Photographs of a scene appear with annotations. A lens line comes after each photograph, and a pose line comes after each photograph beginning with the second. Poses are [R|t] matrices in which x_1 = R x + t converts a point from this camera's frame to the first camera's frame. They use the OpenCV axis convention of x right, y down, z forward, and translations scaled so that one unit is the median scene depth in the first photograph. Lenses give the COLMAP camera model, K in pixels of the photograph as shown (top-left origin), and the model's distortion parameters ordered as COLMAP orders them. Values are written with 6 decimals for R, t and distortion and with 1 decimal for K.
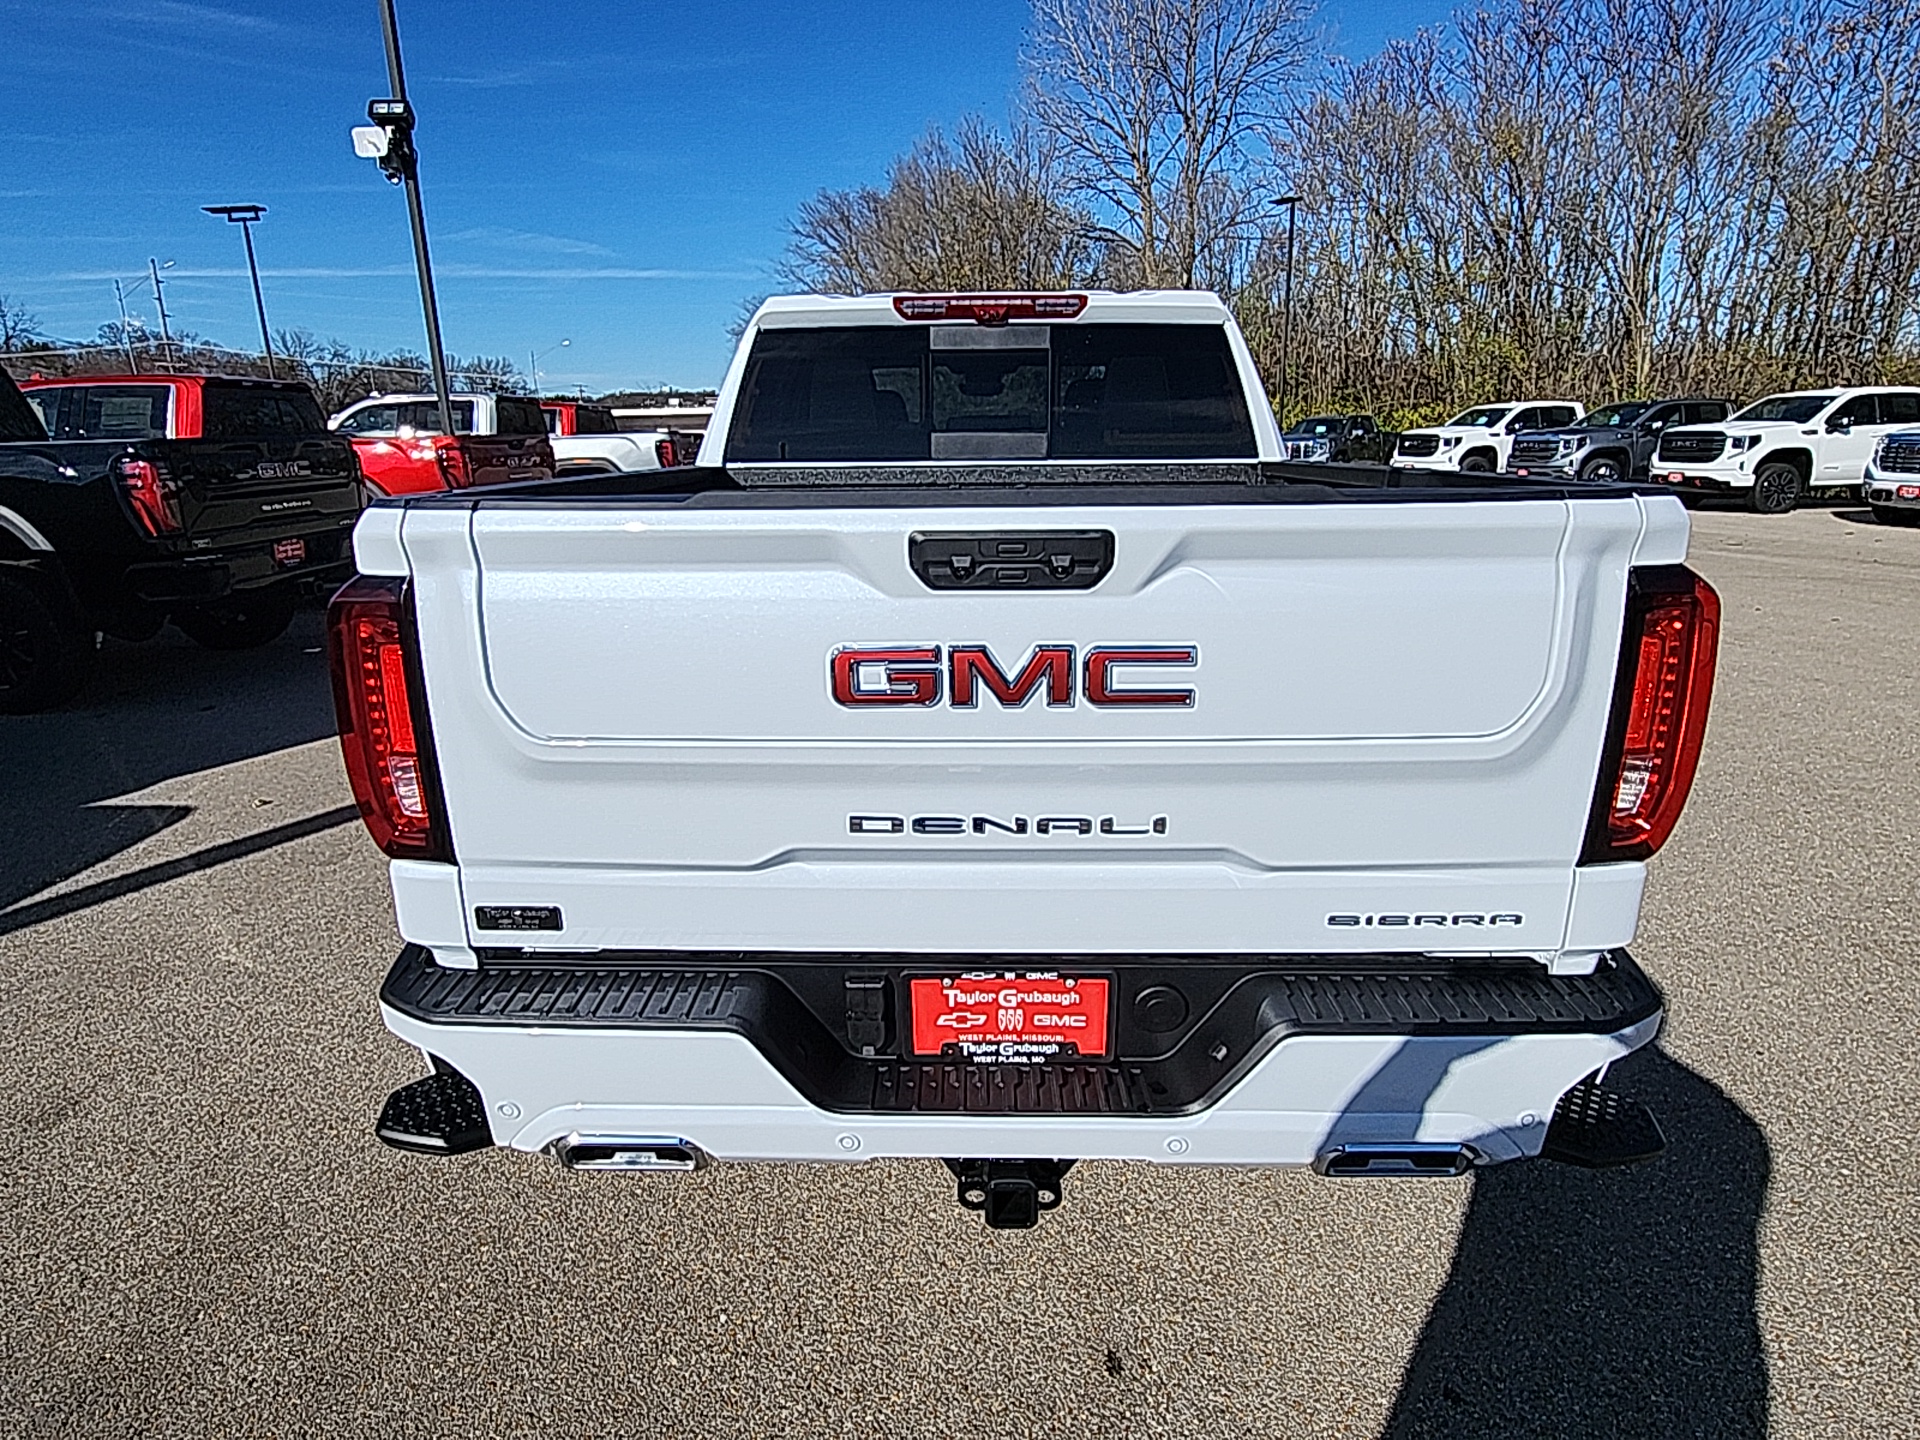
lens RADIAL K [[1039.0, 0, 938.9], [0, 1039.0, 720.2], [0, 0, 1]] dist [0.003945, 0.000129]
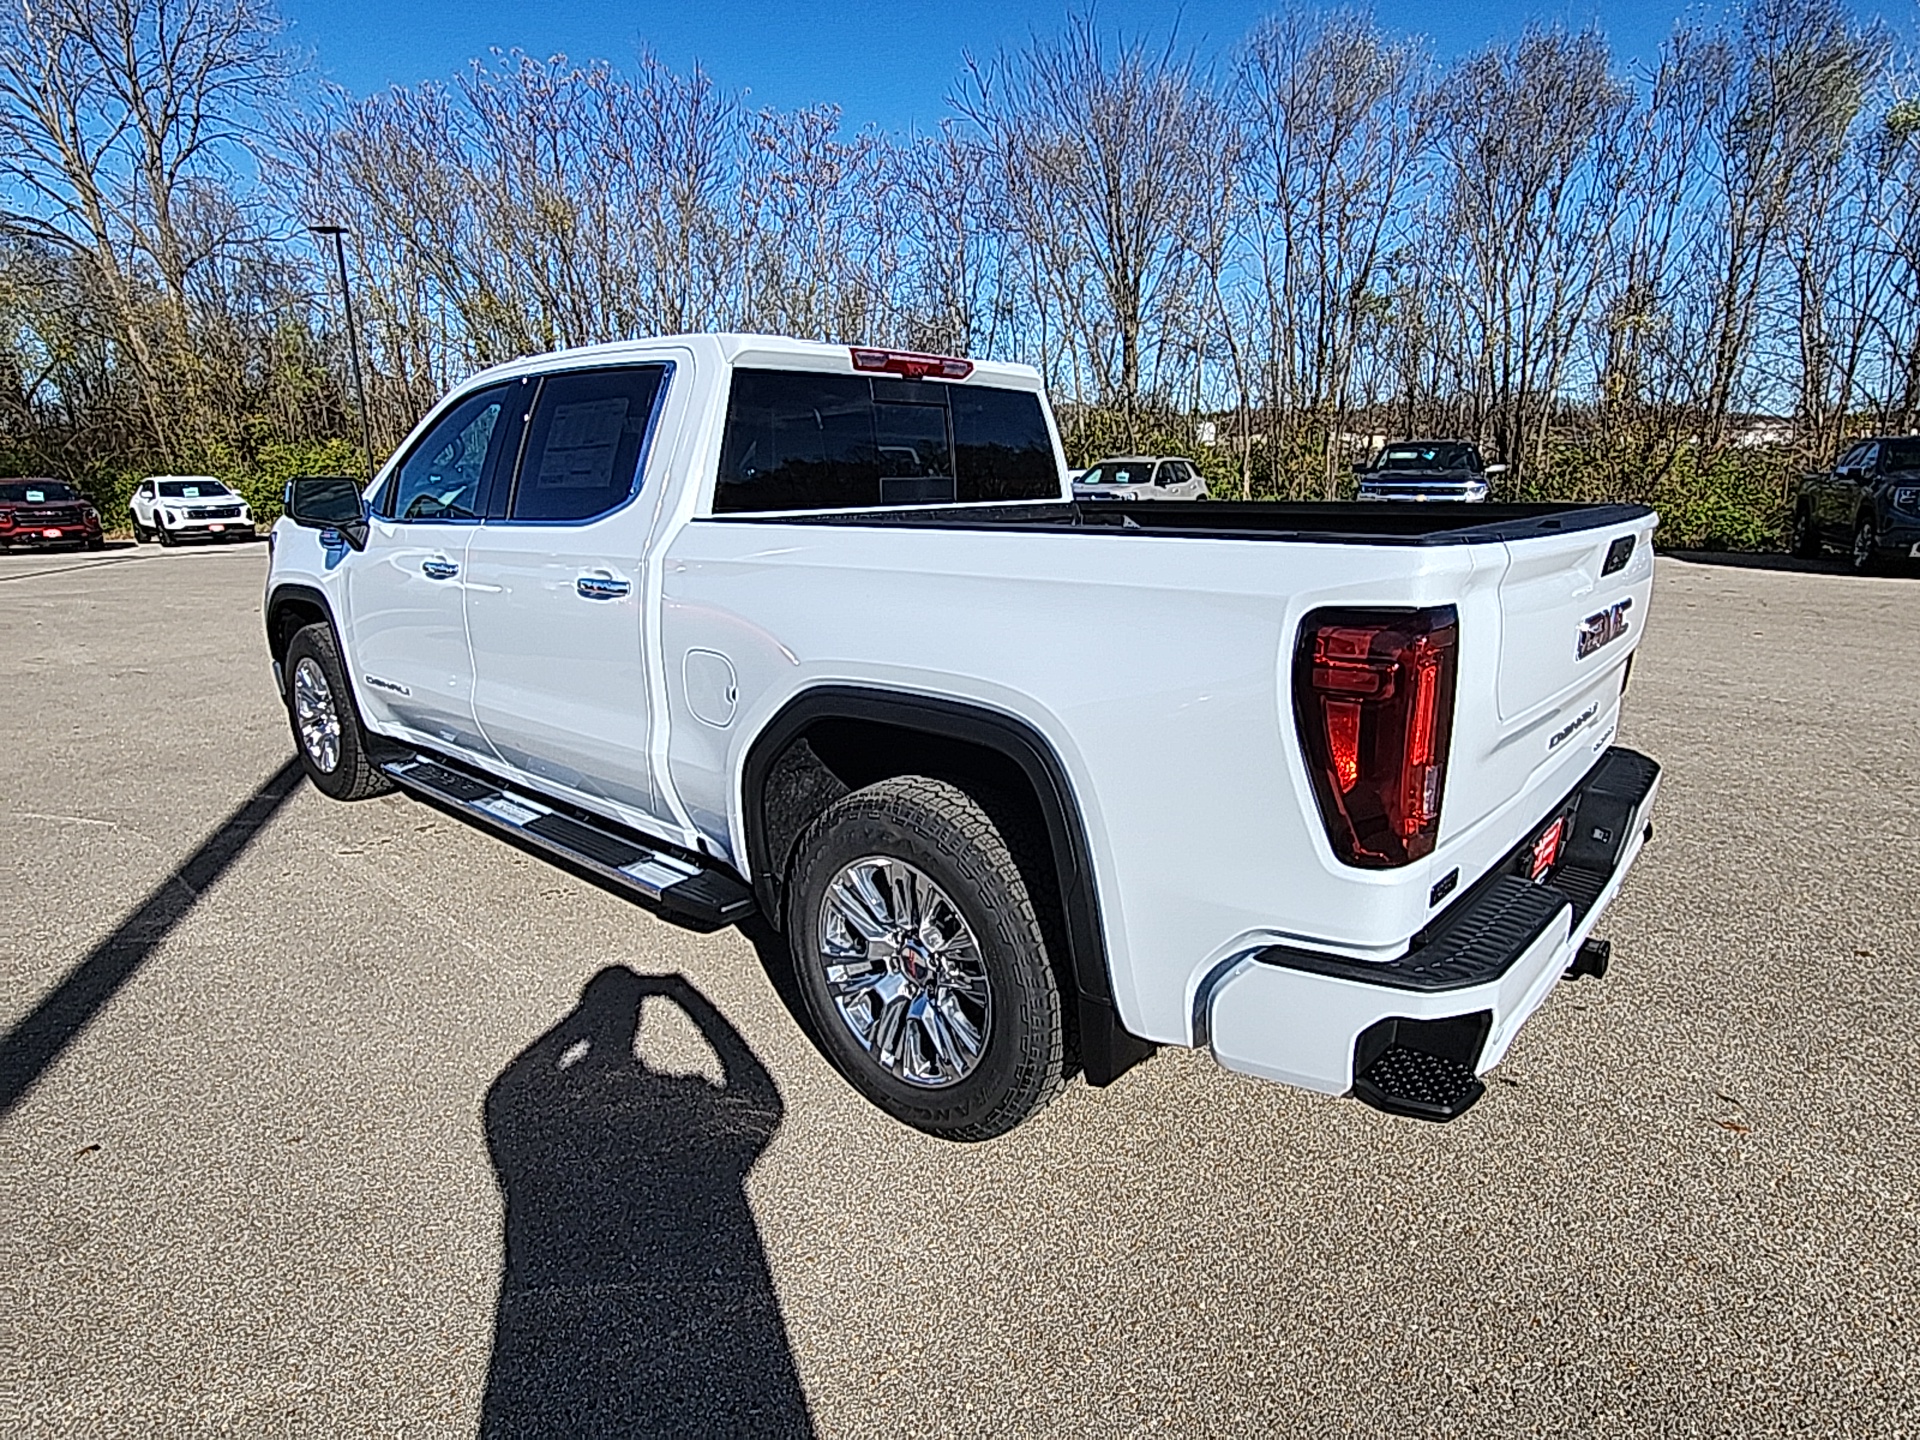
lens RADIAL K [[1039.0, 0, 938.9], [0, 1039.0, 720.2], [0, 0, 1]] dist [0.003945, 0.000129]
pose [[0.640598, -0.178170, 0.746920, -0.430144], [0.207525, 0.976683, 0.054993, -0.047551], [-0.739302, 0.119776, 0.662636, 0.163551]]
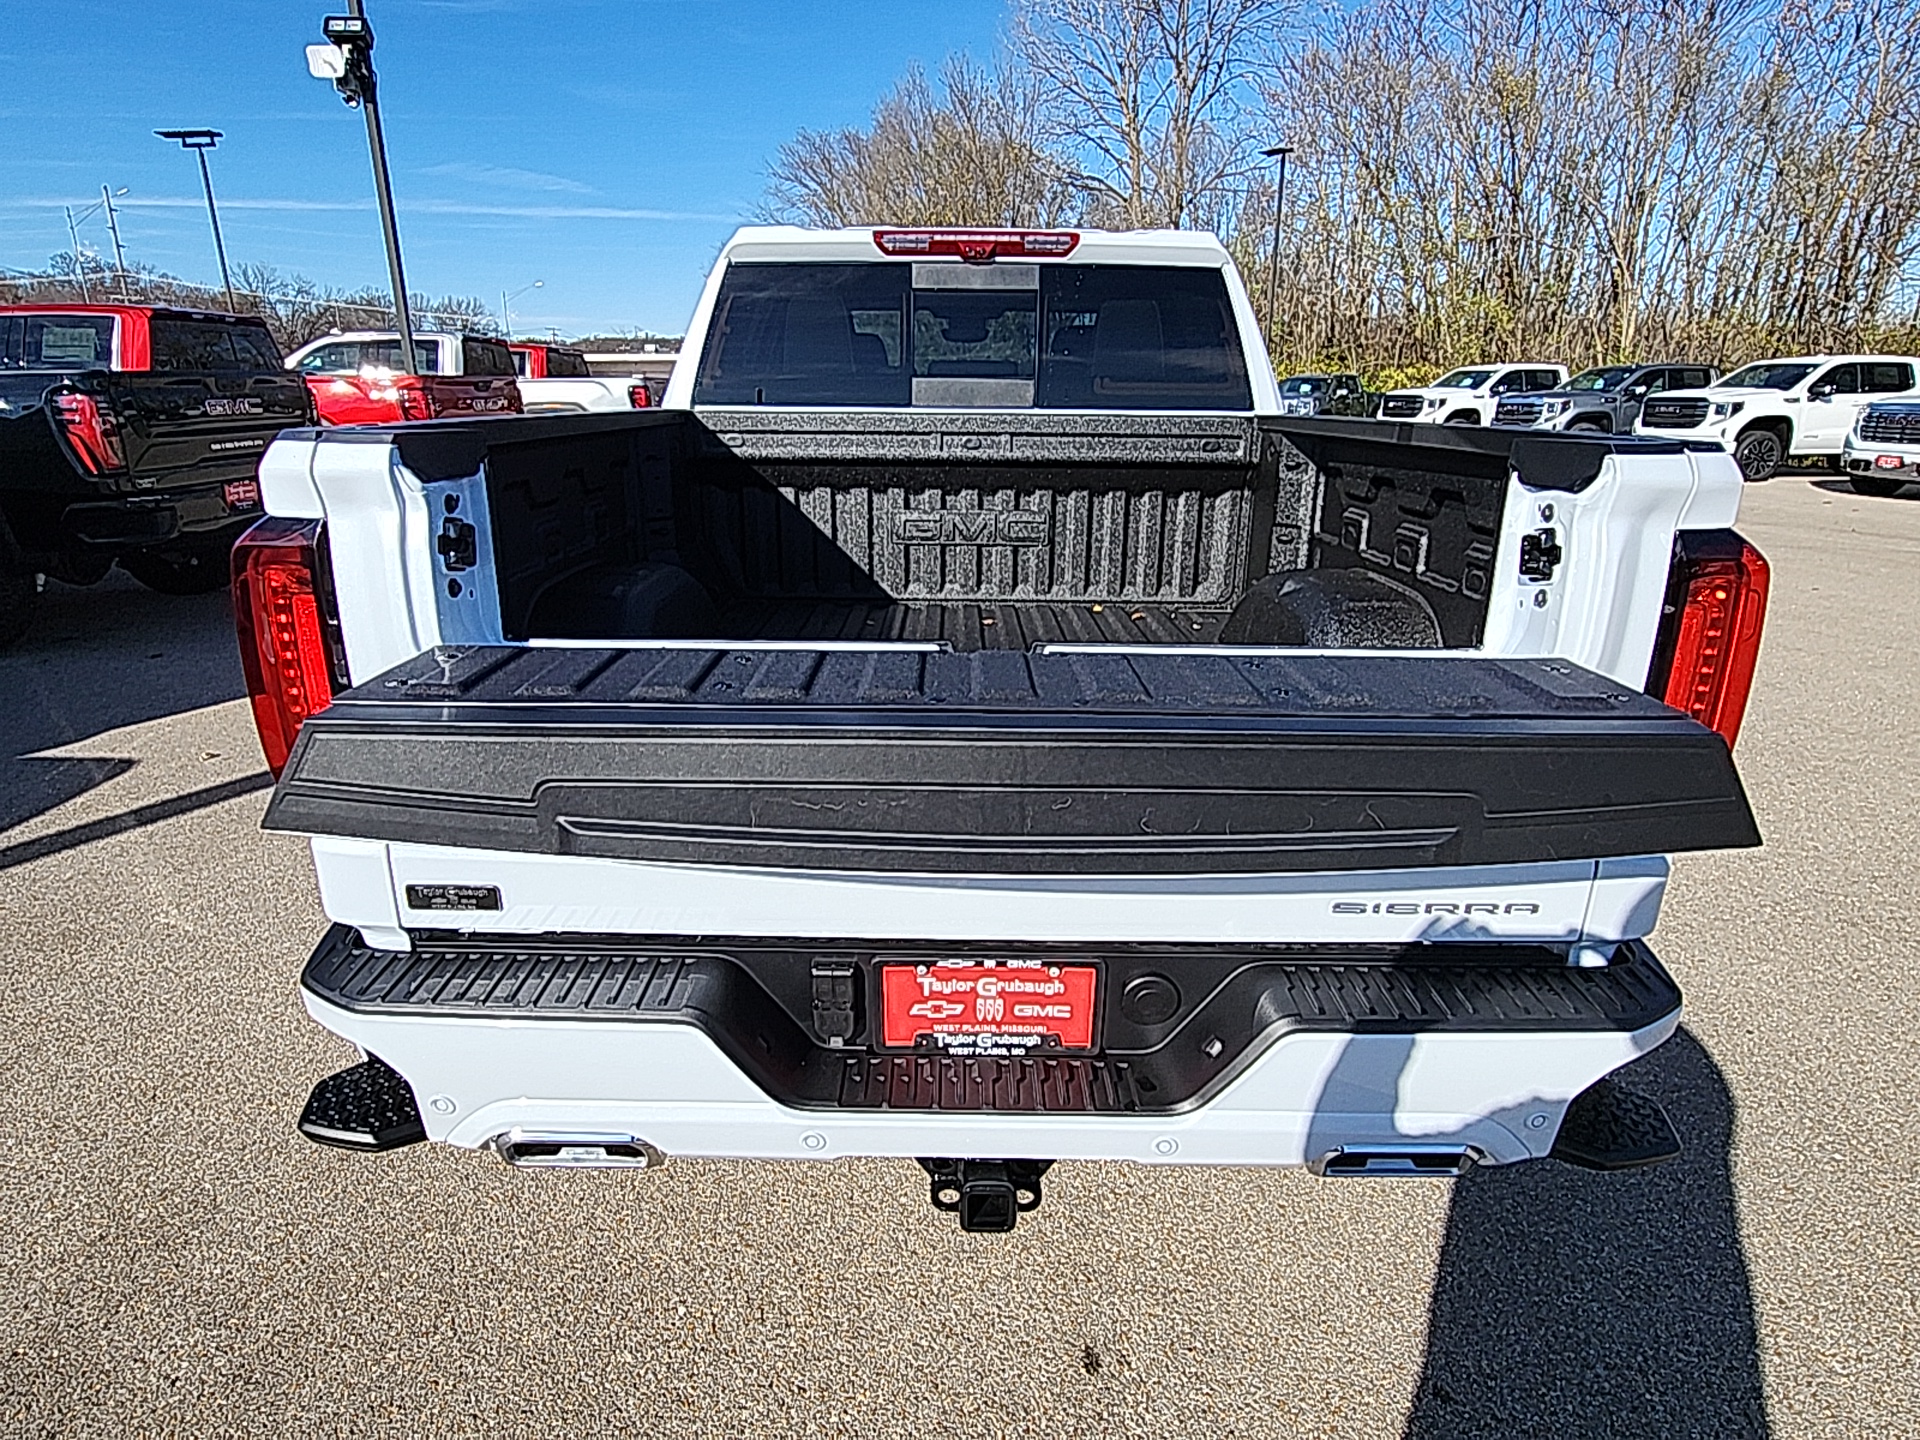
lens RADIAL K [[1041.4, 0, 941.6], [0, 1041.4, 713.0], [0, 0, 1]] dist [0.005071, 0.000226]
pose [[0.999628, 0.012139, 0.024427, 0.000013], [-0.012988, 0.999306, 0.034919, -0.002496], [-0.023986, -0.035223, 0.999092, 0.022283]]
